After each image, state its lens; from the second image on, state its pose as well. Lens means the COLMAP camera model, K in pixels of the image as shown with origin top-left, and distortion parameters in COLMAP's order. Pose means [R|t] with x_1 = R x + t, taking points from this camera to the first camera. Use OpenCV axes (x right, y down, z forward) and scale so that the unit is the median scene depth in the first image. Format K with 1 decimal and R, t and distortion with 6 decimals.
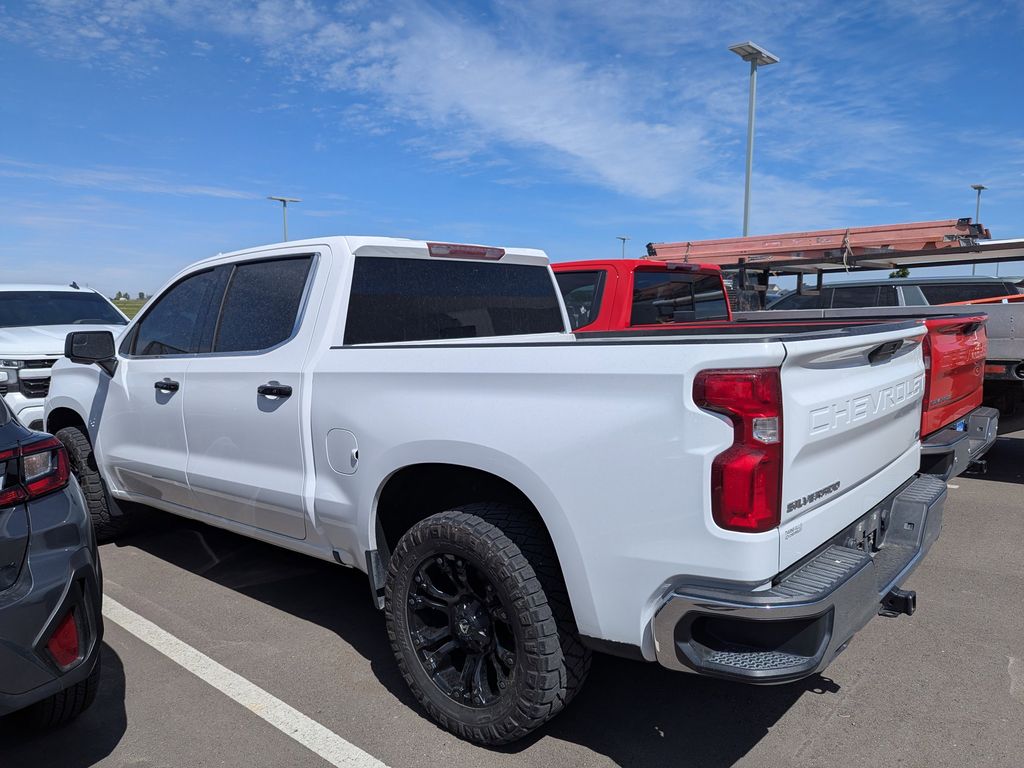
lens RADIAL K [[752.9, 0, 520.7], [0, 752.9, 389.0], [0, 0, 1]] dist [0.059855, -0.055280]
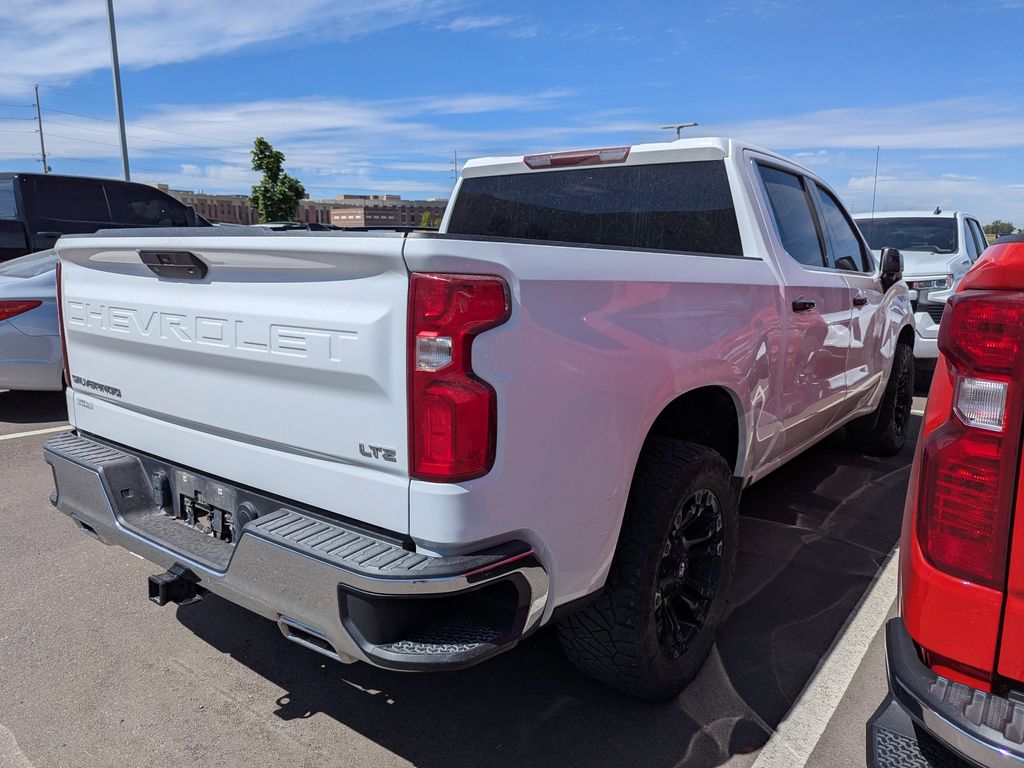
lens RADIAL K [[750.1, 0, 491.5], [0, 750.1, 382.5], [0, 0, 1]] dist [0.052871, -0.046574]
pose [[0.022522, 0.190201, -0.981487, 0.421206], [-0.116548, 0.975541, 0.186374, -0.037895], [0.992930, 0.110193, 0.044139, 0.436310]]
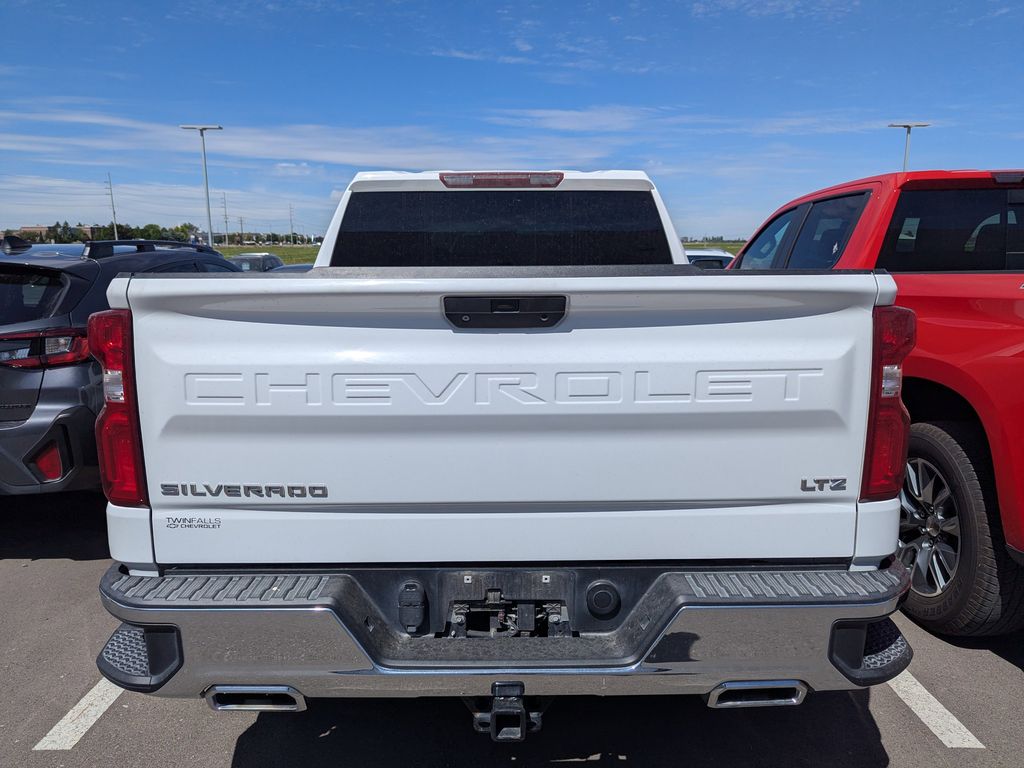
lens RADIAL K [[752.7, 0, 508.4], [0, 752.7, 381.5], [0, 0, 1]] dist [0.057126, -0.051383]
pose [[0.645001, 0.137839, -0.751647, 0.316480], [-0.088875, 0.990454, 0.105367, -0.019301], [0.758996, -0.001159, 0.651094, 0.204999]]
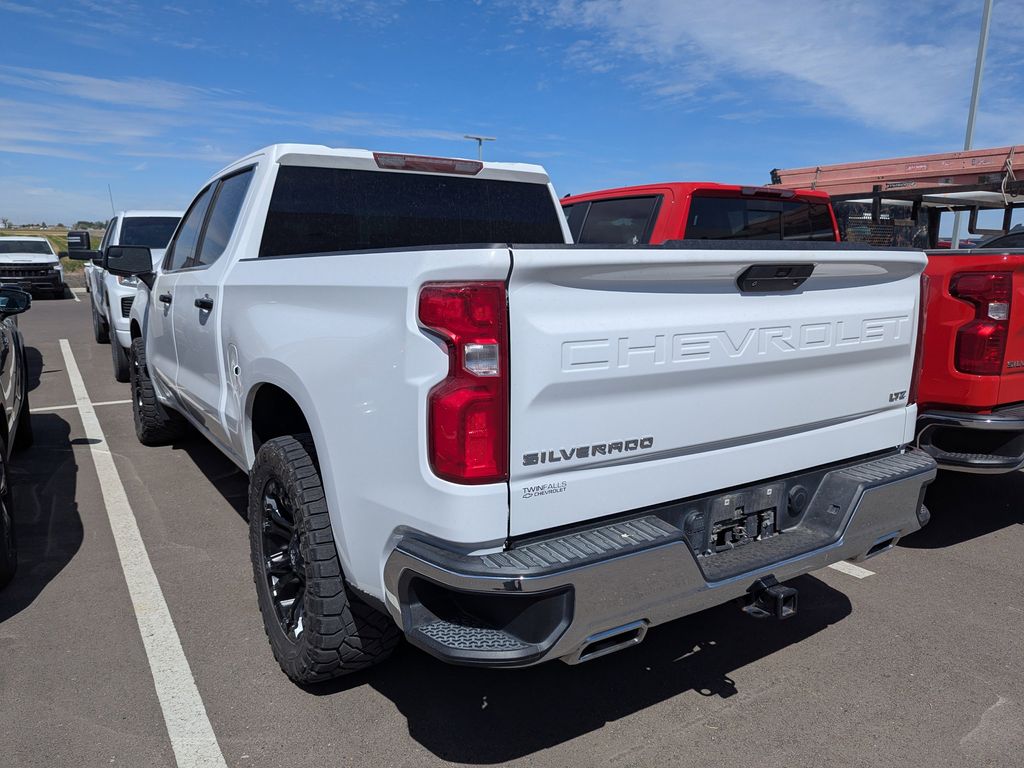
lens RADIAL K [[752.9, 0, 520.7], [0, 752.9, 389.0], [0, 0, 1]] dist [0.059855, -0.055280]
pose [[0.958205, 0.075147, -0.276037, 0.151674], [-0.055196, 0.995317, 0.079359, 0.005235], [0.280708, -0.060806, 0.957865, 0.065163]]
